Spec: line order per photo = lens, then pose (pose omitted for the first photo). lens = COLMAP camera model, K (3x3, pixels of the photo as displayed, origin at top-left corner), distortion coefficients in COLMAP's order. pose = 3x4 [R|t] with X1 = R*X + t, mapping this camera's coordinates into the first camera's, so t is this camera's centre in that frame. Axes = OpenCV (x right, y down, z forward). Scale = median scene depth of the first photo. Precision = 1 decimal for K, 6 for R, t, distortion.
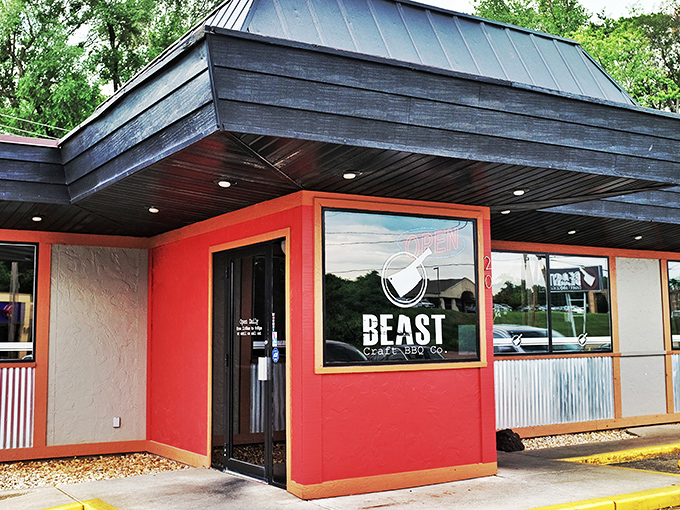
lens RADIAL K [[860.5, 0, 340.0], [0, 860.5, 255.0], [0, 0, 1]] dist [0.000289, -0.001092]
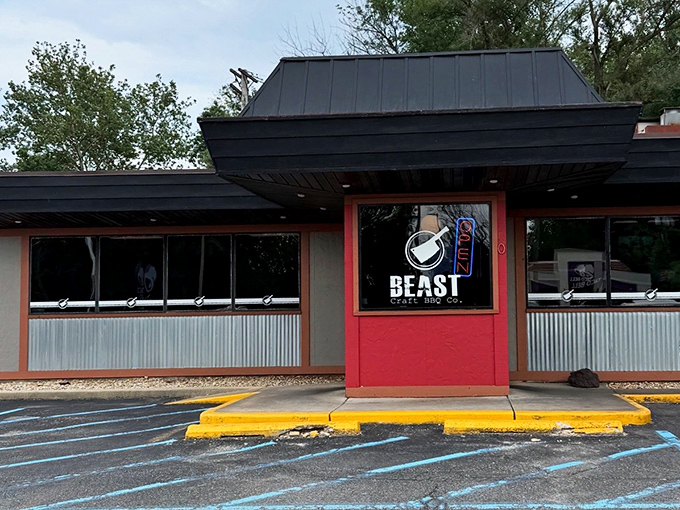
lens RADIAL K [[860.5, 0, 340.0], [0, 860.5, 255.0], [0, 0, 1]] dist [0.000289, -0.001092]
pose [[0.779144, -0.037759, -0.625707, 0.854675], [0.057075, 0.998311, 0.010827, 0.012851], [0.624241, -0.044148, 0.779983, -0.187372]]
